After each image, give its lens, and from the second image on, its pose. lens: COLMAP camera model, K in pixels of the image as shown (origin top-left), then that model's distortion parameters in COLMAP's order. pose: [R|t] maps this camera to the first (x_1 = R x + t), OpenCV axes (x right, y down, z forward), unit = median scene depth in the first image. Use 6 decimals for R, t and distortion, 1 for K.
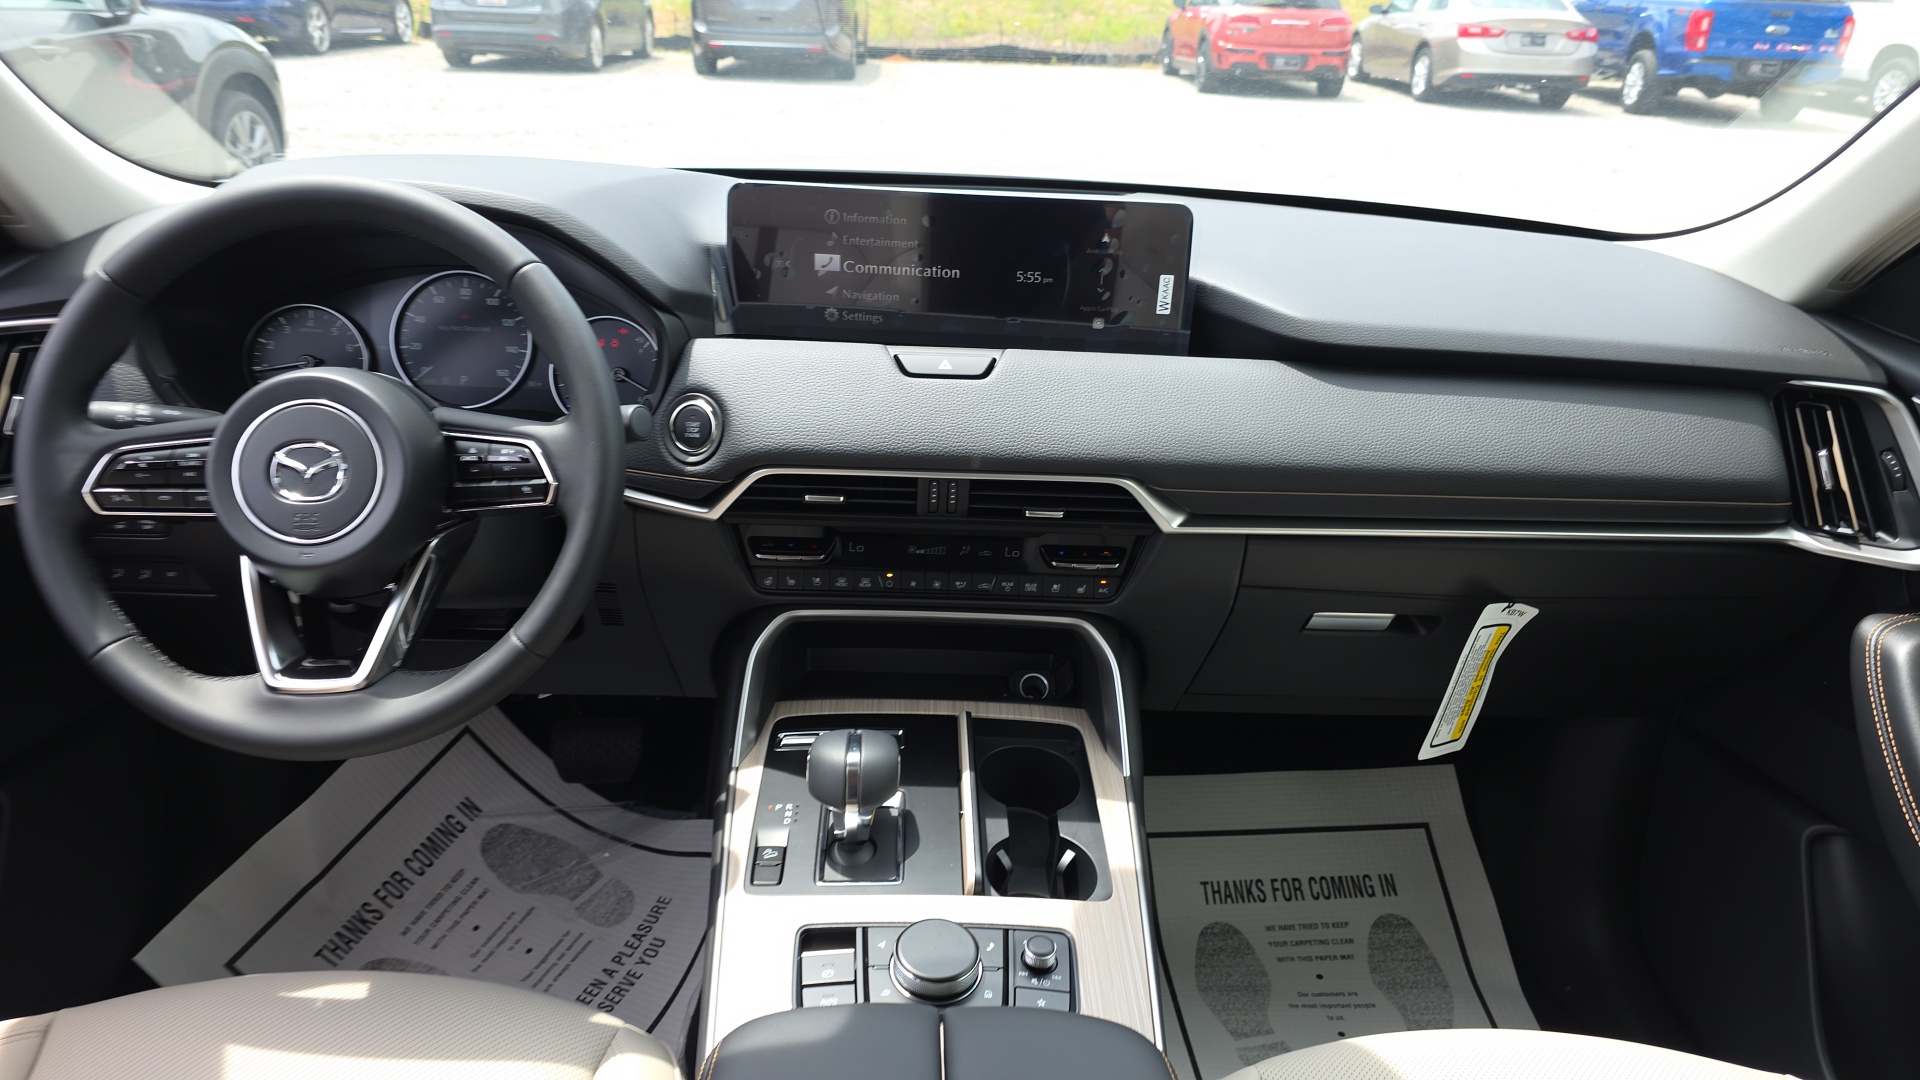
lens RADIAL K [[1296.9, 0, 949.7], [0, 1296.9, 512.1], [0, 0, 1]] dist [0.058306, -0.066263]
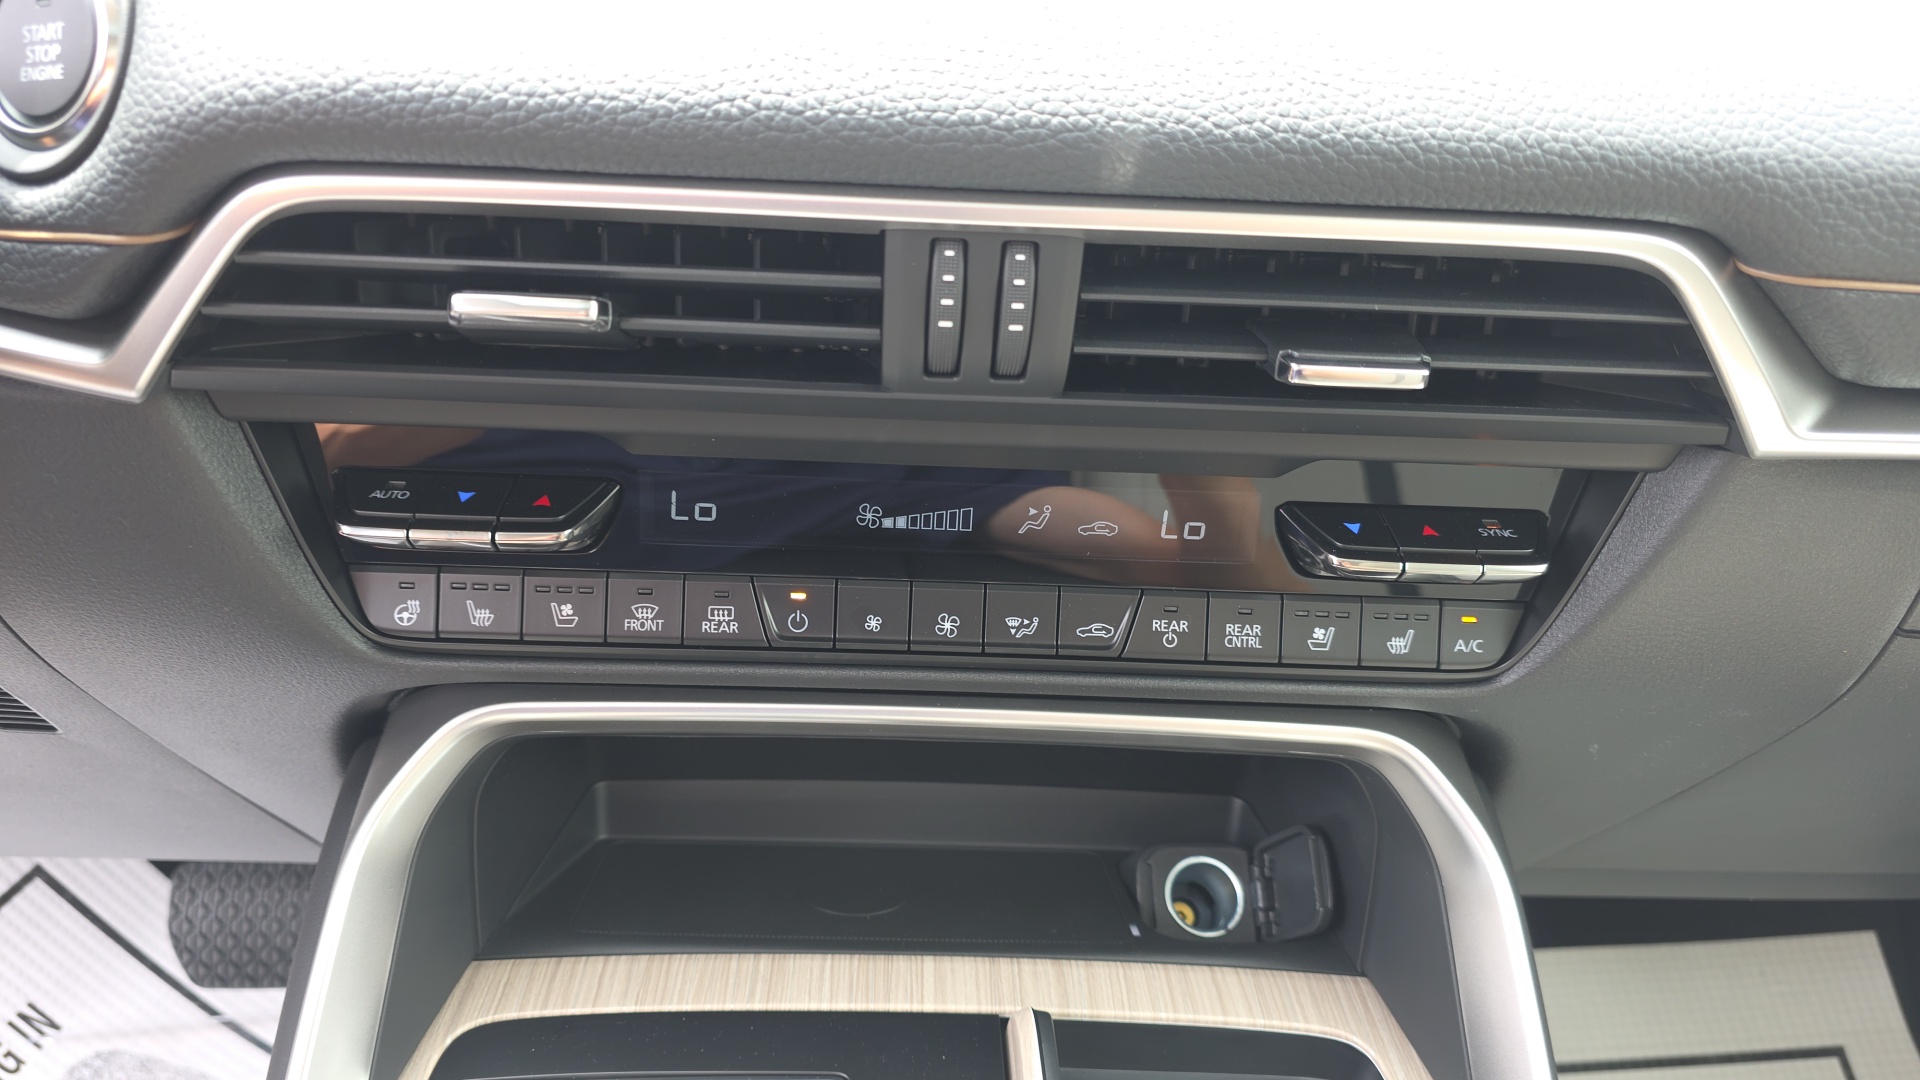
lens RADIAL K [[1296.9, 0, 951.1], [0, 1296.9, 557.8], [0, 0, 1]] dist [0.058306, -0.066263]
pose [[0.999873, 0.005329, 0.015045, -0.014024], [-0.005853, 0.999370, 0.035002, 0.028064], [-0.014849, -0.035085, 0.999274, 0.681937]]
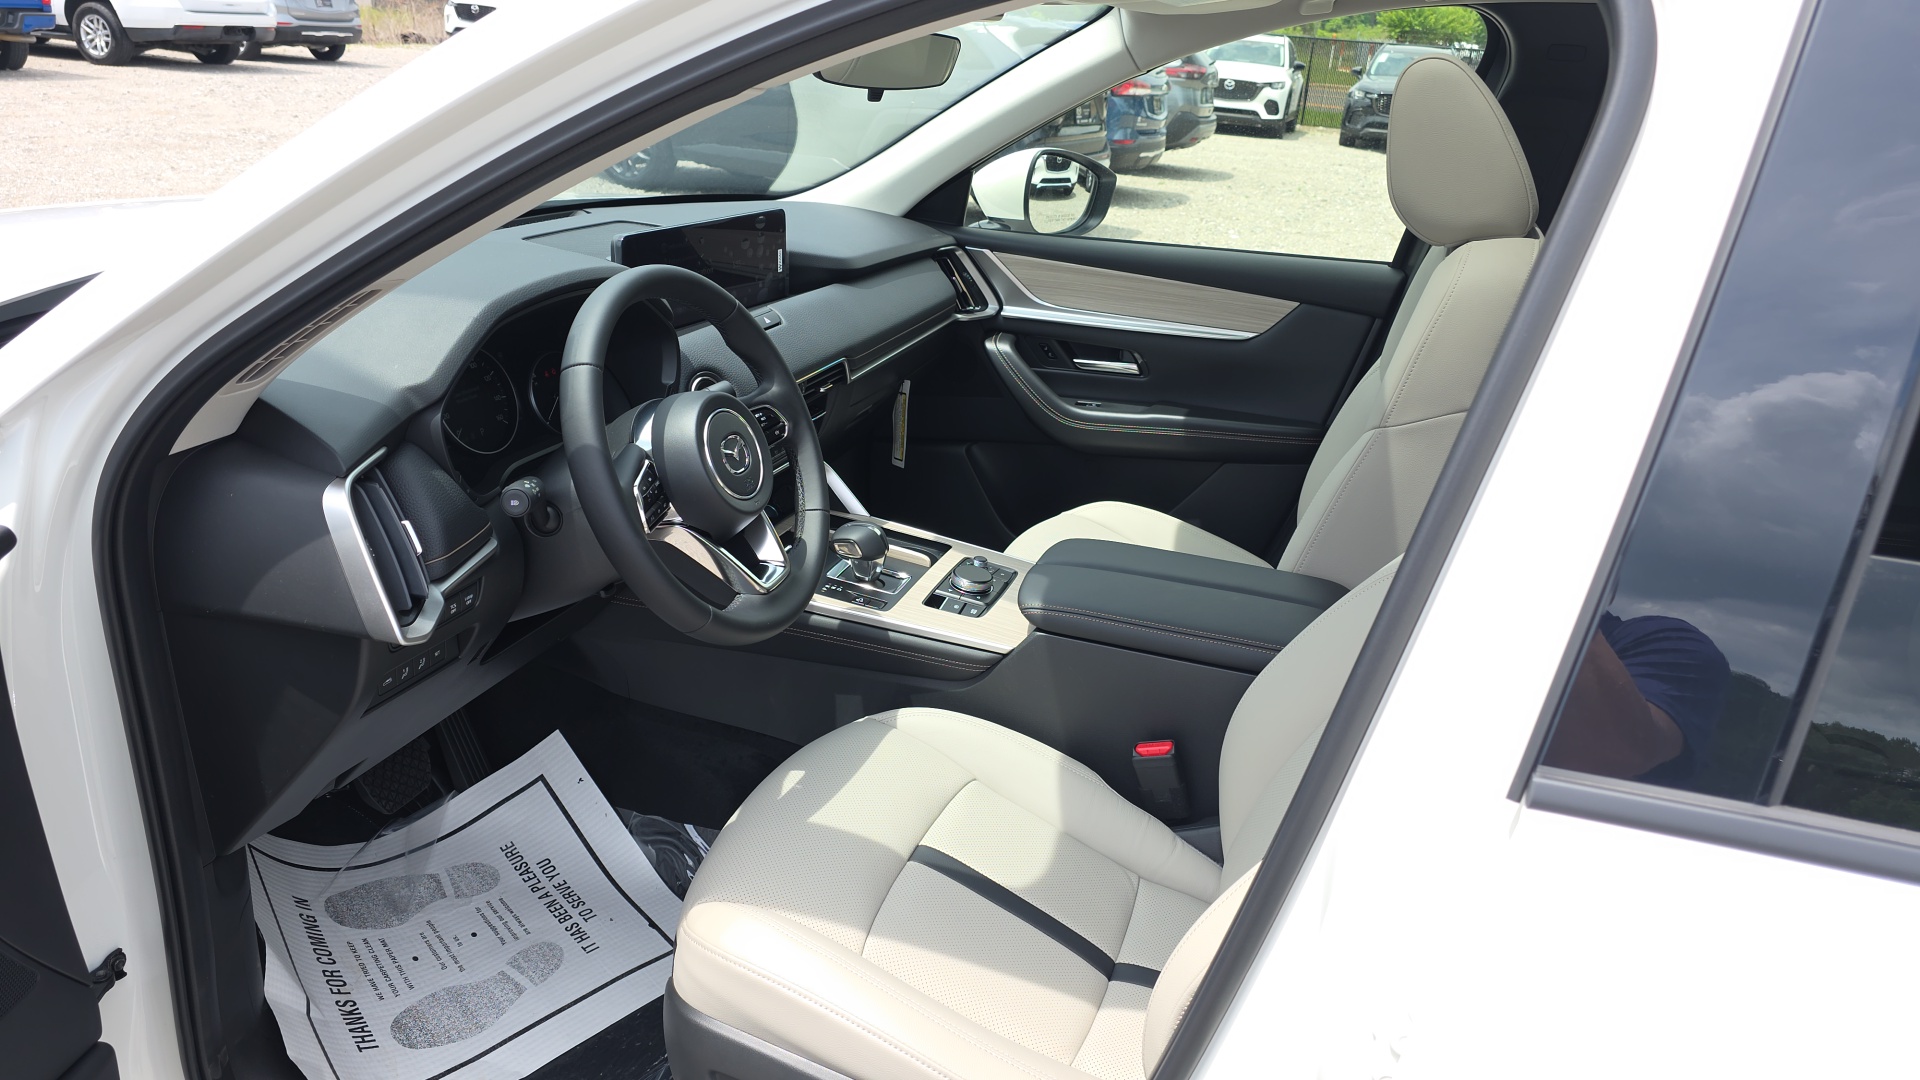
lens RADIAL K [[1296.9, 0, 973.4], [0, 1296.9, 549.9], [0, 0, 1]] dist [0.058306, -0.066263]
pose [[0.340247, -0.368507, 0.865121, -1.403536], [0.301547, 0.914184, 0.270809, -0.206358], [-0.890675, 0.168733, 0.422170, 0.088844]]
